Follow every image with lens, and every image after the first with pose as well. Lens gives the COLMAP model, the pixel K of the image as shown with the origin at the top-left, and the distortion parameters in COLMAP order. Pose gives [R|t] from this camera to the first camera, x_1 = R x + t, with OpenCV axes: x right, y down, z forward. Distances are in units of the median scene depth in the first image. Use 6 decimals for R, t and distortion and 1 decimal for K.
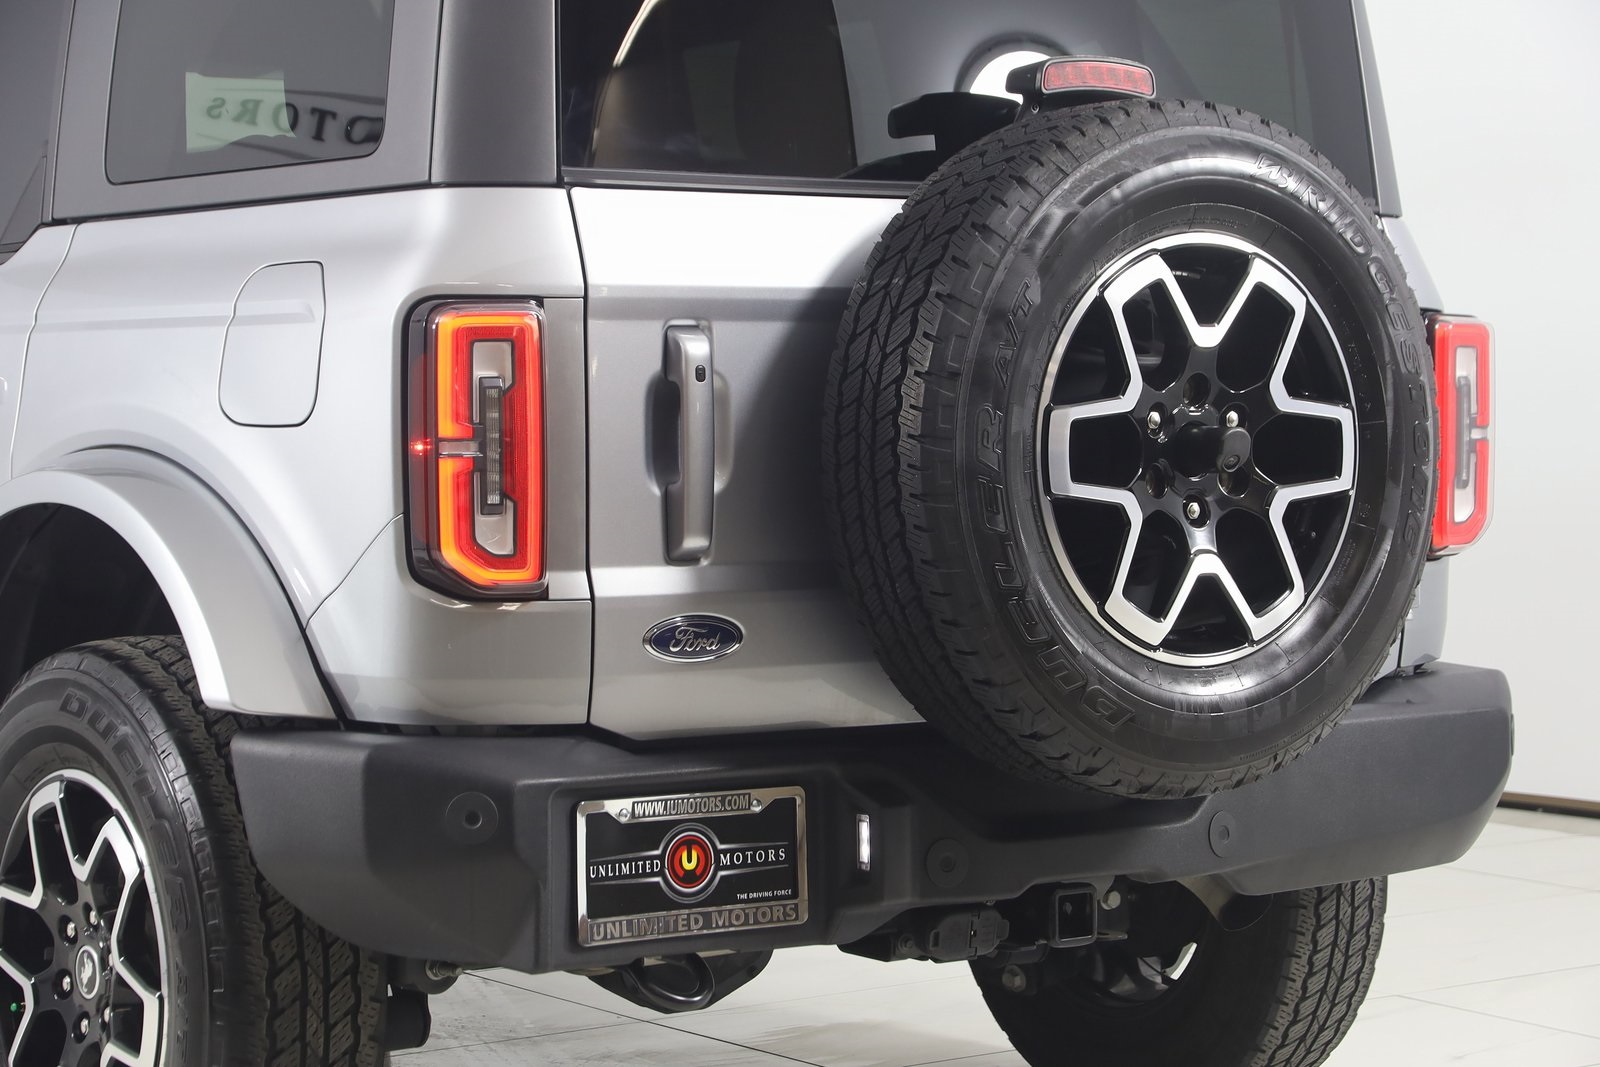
lens RADIAL K [[3438.3, 0, 817.3], [0, 3438.3, 536.3], [0, 0, 1]] dist [0.212296, 0.000000]
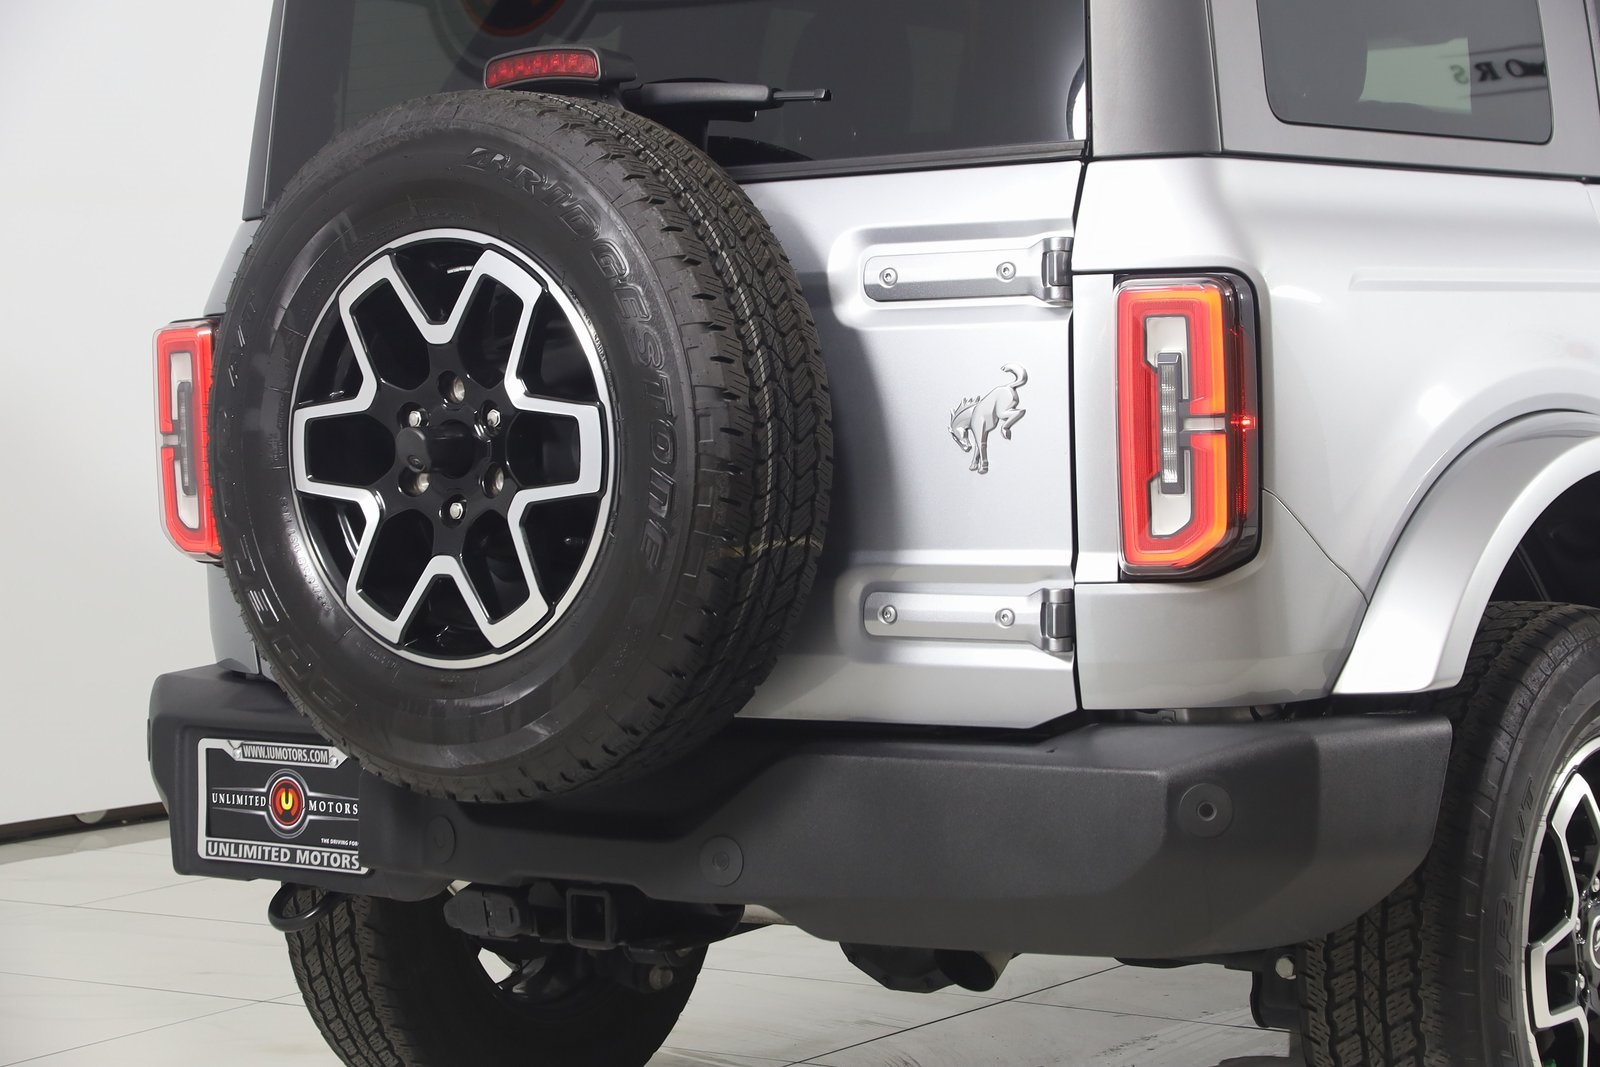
lens RADIAL K [[3438.3, 0, 790.1], [0, 3438.3, 538.9], [0, 0, 1]] dist [0.212296, 0.000000]
pose [[0.286700, 0.040219, -0.957176, 1.096084], [-0.013667, 0.999188, 0.037891, -0.038504], [0.957923, 0.002218, 0.287017, 0.822261]]
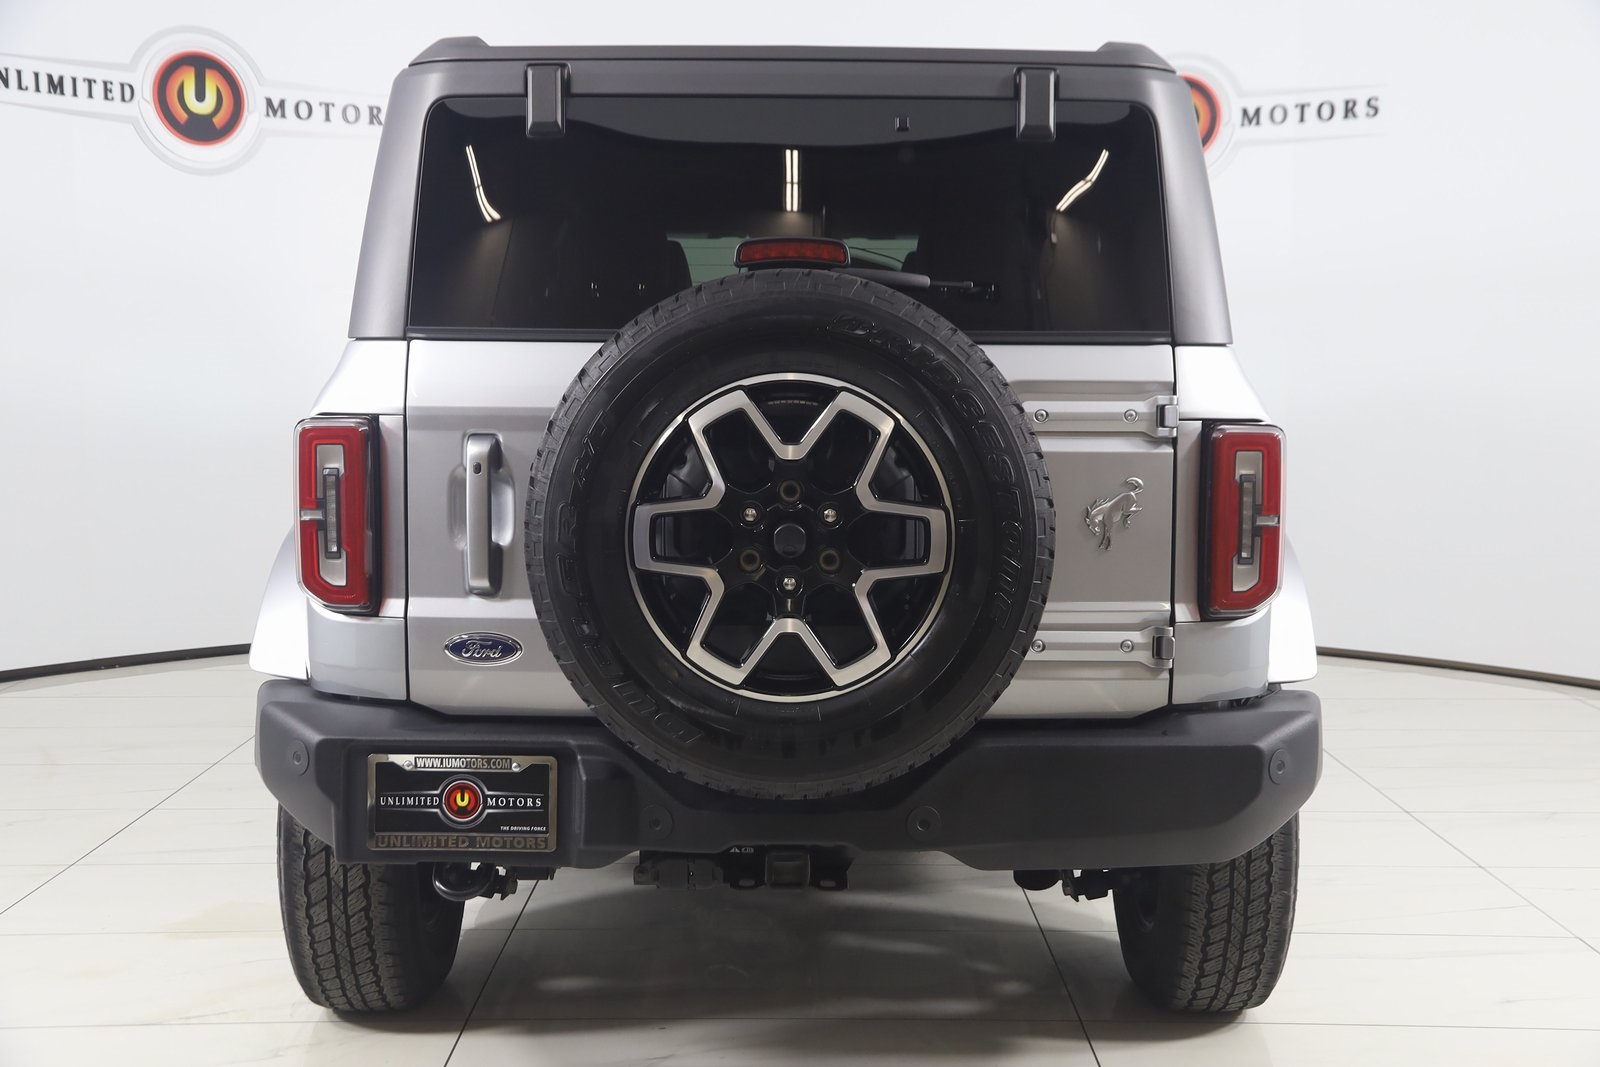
lens RADIAL K [[1907.2, 0, 805.0], [0, 1907.2, 544.9], [0, 0, 1]] dist [0.109327, 0.000000]
pose [[0.811553, 0.058617, -0.581331, 0.544061], [-0.033655, 0.997993, 0.053648, -0.062353], [0.583308, -0.023974, 0.811897, 0.420873]]
